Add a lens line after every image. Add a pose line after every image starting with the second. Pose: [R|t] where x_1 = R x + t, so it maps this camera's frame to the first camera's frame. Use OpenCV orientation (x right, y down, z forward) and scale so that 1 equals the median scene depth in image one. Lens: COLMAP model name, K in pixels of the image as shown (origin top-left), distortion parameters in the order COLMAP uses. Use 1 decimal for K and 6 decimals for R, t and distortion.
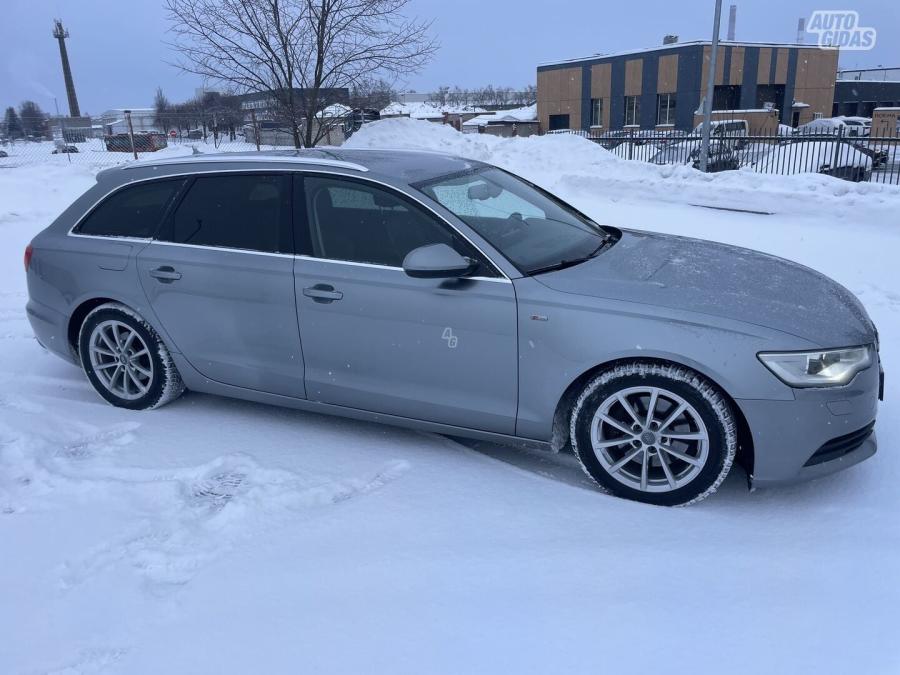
lens RADIAL K [[680.6, 0, 455.7], [0, 680.6, 339.9], [0, 0, 1]] dist [0.069809, -0.090348]
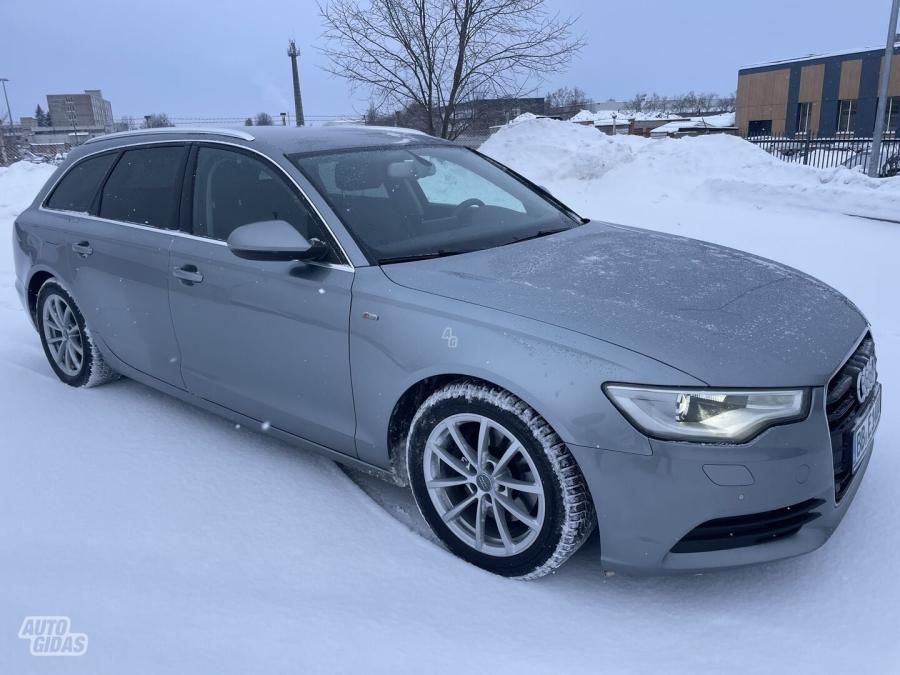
lens RADIAL K [[680.6, 0, 456.4], [0, 680.6, 335.6], [0, 0, 1]] dist [0.069809, -0.090348]
pose [[0.963847, 0.076502, -0.255239, 0.322748], [-0.081118, 0.996676, -0.007591, -0.008619], [0.253810, 0.028021, 0.966848, 0.187572]]
